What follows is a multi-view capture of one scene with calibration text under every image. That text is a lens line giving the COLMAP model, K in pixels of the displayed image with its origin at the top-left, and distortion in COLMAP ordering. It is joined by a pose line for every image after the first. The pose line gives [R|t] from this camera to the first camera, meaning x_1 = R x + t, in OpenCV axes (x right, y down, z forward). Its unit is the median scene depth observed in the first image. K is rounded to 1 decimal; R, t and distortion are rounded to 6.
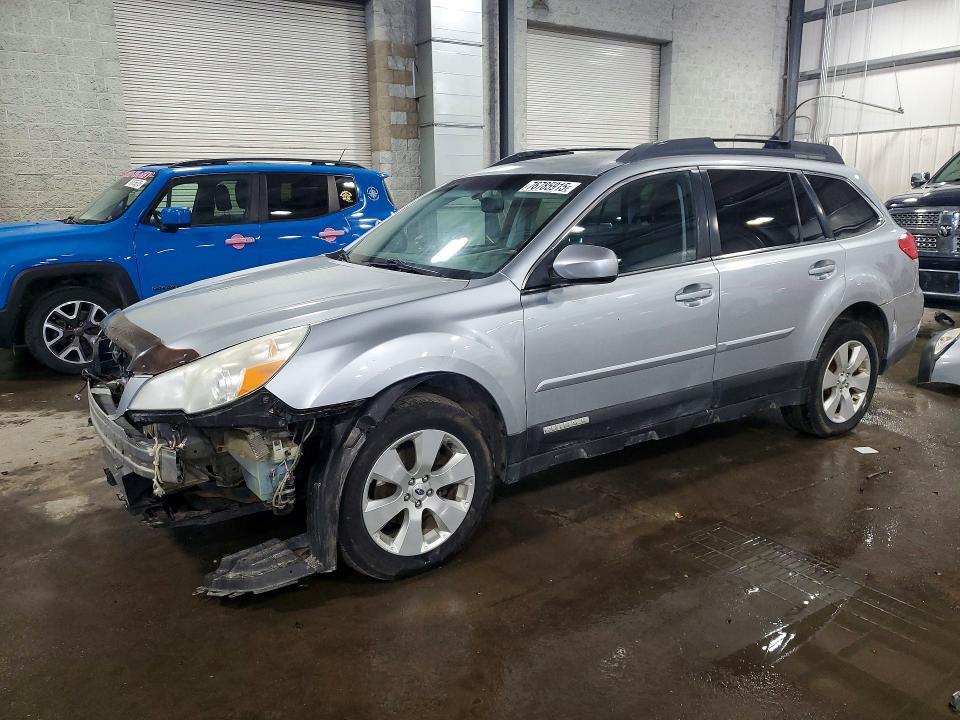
lens RADIAL K [[739.9, 0, 480.0], [0, 739.9, 360.0], [0, 0, 1]] dist [0.050752, -0.001111]
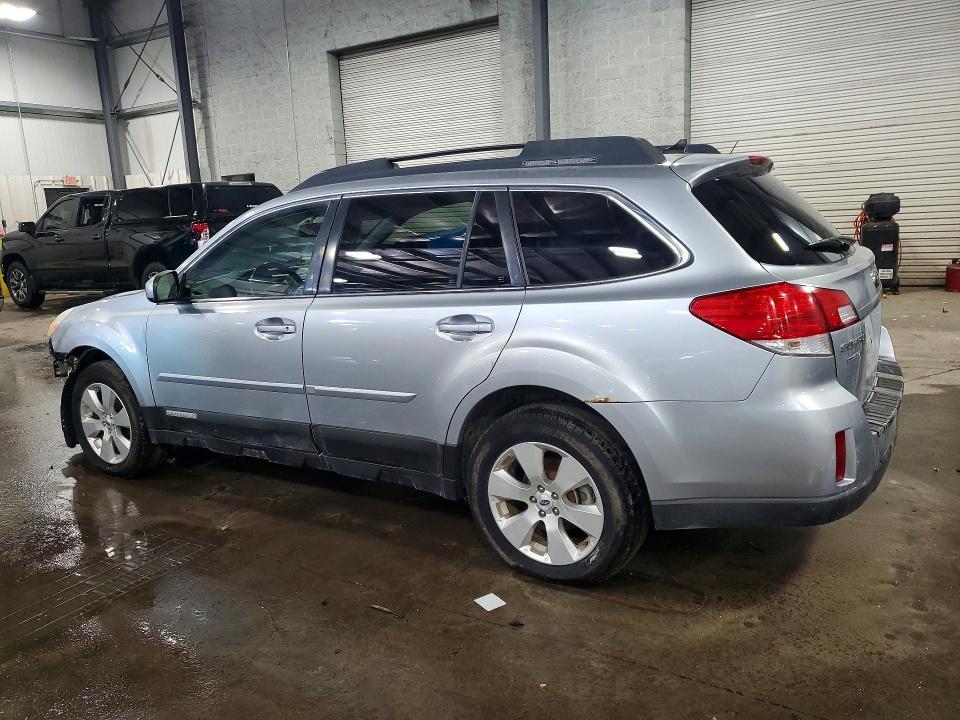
lens RADIAL K [[748.5, 0, 462.4], [0, 748.5, 363.3], [0, 0, 1]] dist [0.004665, 0.001112]
pose [[0.408575, 0.182456, -0.894302, 1.231507], [-0.150536, 0.979868, 0.131138, -0.201215], [0.900225, 0.081045, 0.427816, 0.764363]]
